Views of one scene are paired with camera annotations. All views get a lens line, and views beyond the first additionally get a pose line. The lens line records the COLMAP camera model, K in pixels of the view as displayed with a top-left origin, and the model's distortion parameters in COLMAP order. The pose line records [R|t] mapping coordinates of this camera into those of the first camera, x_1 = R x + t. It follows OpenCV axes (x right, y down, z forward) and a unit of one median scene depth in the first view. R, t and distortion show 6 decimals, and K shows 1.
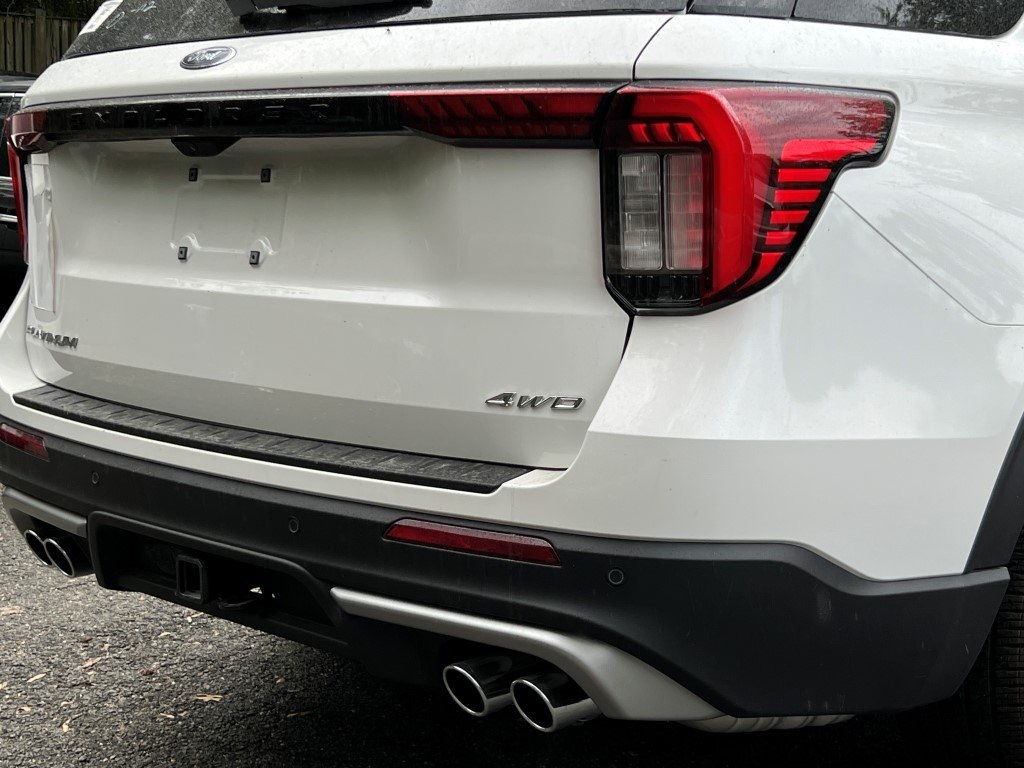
lens RADIAL K [[1503.2, 0, 514.5], [0, 1503.2, 389.3], [0, 0, 1]] dist [0.136385, 0.000000]
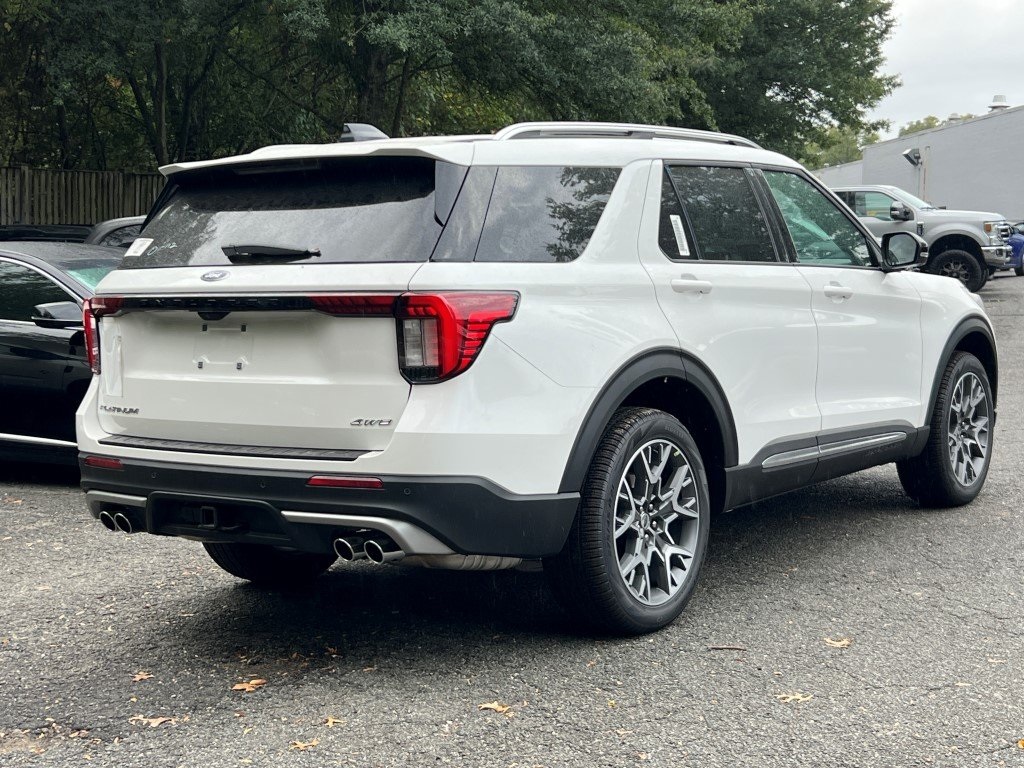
lens RADIAL K [[1503.2, 0, 519.4], [0, 1503.2, 387.1], [0, 0, 1]] dist [0.136385, 0.000000]
pose [[0.991654, -0.025363, 0.126410, -0.053480], [0.034646, 0.996818, -0.071789, 0.130103], [-0.124187, 0.075570, 0.989377, -1.373789]]
